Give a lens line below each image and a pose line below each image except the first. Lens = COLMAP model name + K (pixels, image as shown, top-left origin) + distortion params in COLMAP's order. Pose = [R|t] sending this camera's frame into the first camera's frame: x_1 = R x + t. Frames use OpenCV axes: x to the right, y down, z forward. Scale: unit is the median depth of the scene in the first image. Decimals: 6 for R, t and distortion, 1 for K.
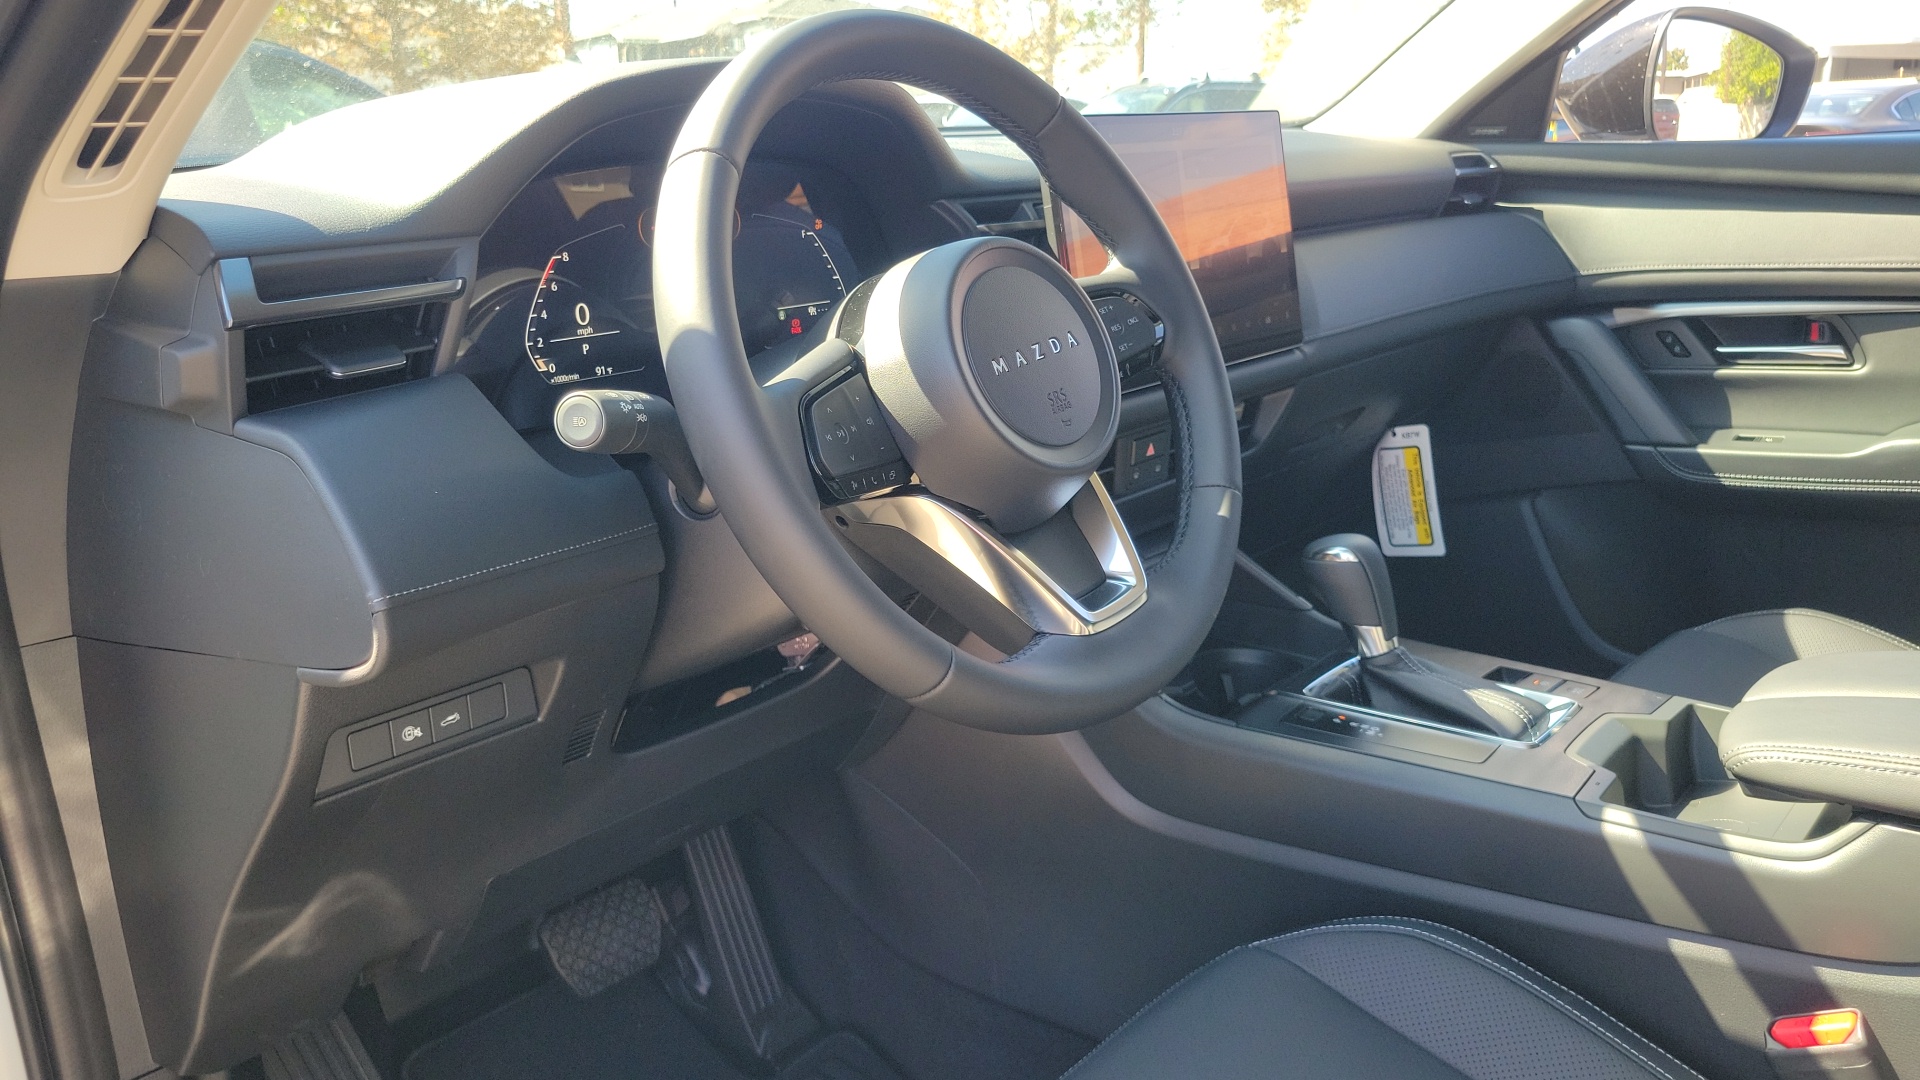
lens RADIAL K [[1424.3, 0, 978.7], [0, 1424.3, 543.1], [0, 0, 1]] dist [0.036161, -0.015333]
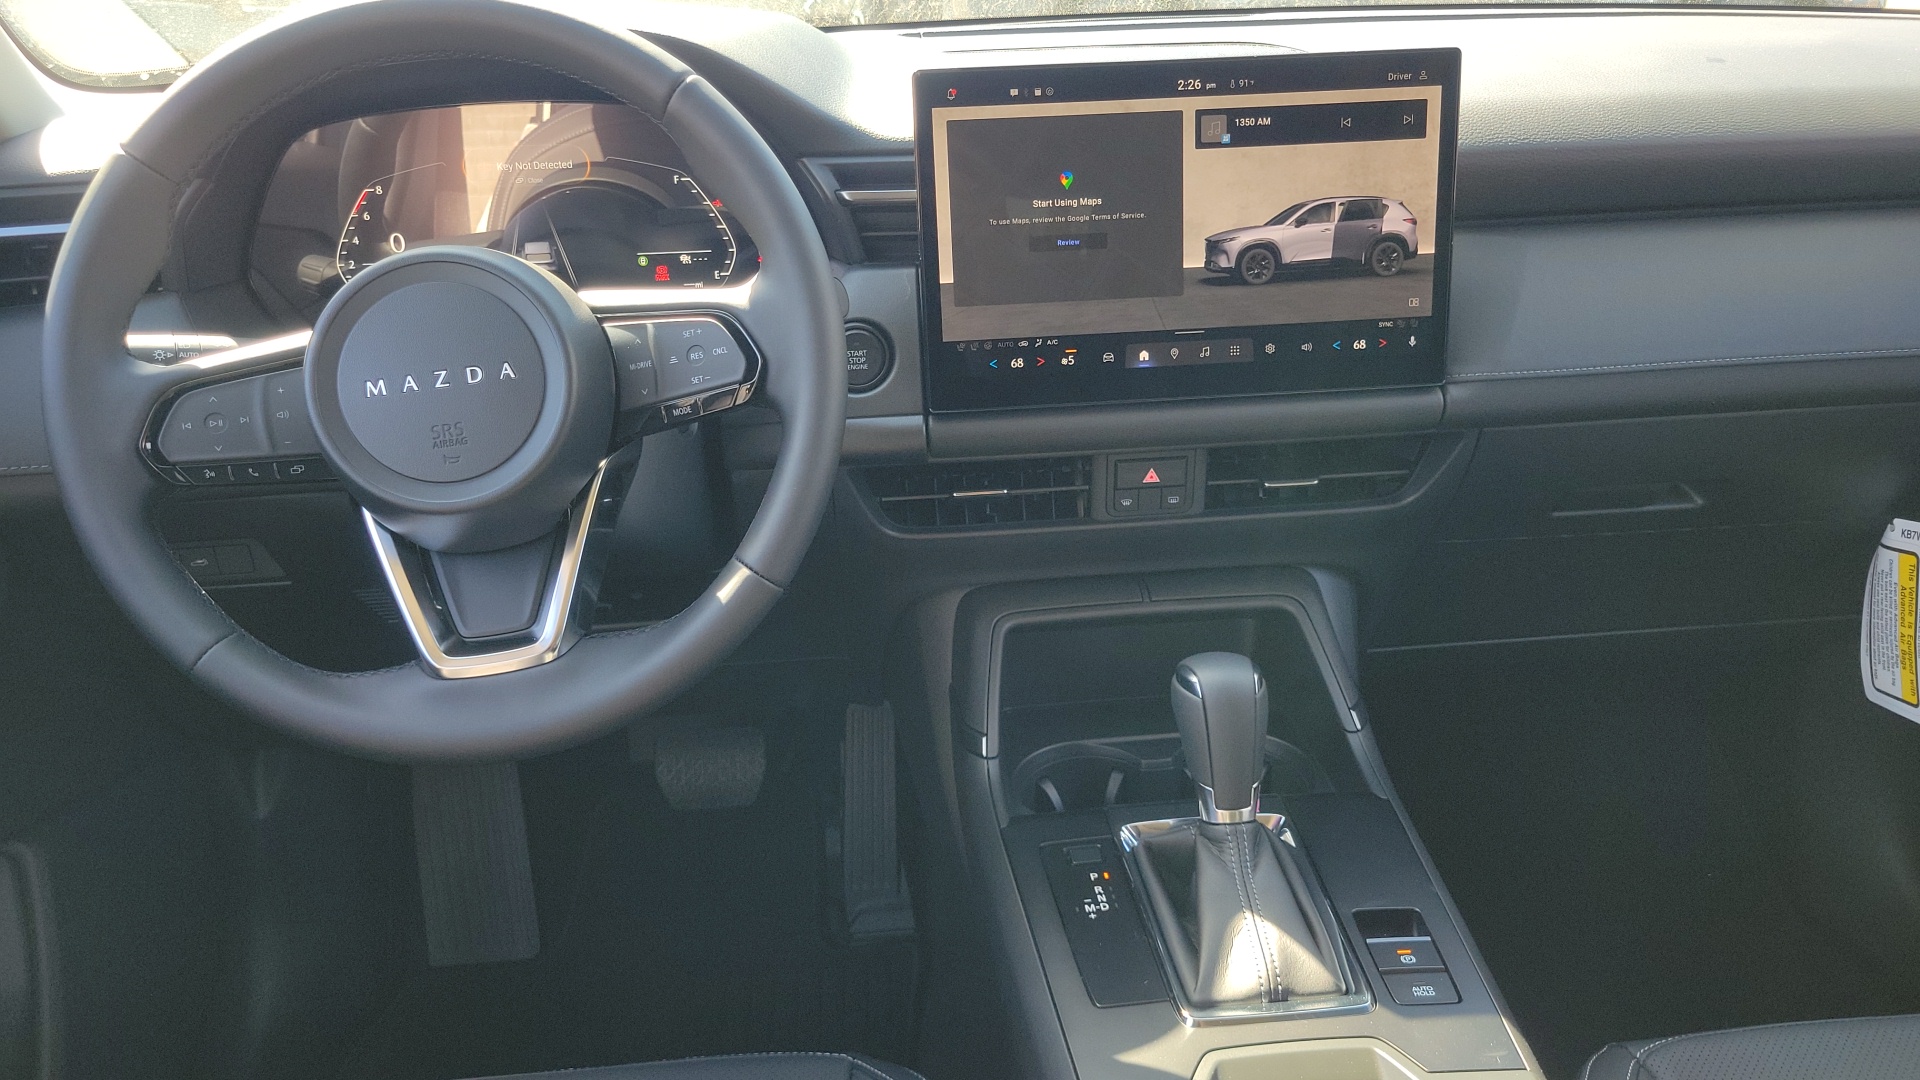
lens RADIAL K [[1424.3, 0, 953.9], [0, 1424.3, 549.6], [0, 0, 1]] dist [0.036161, -0.015333]
pose [[0.717823, 0.295324, -0.630488, 0.639532], [-0.191724, 0.954414, 0.228771, -0.215466], [0.669308, -0.043338, 0.741720, 0.363375]]
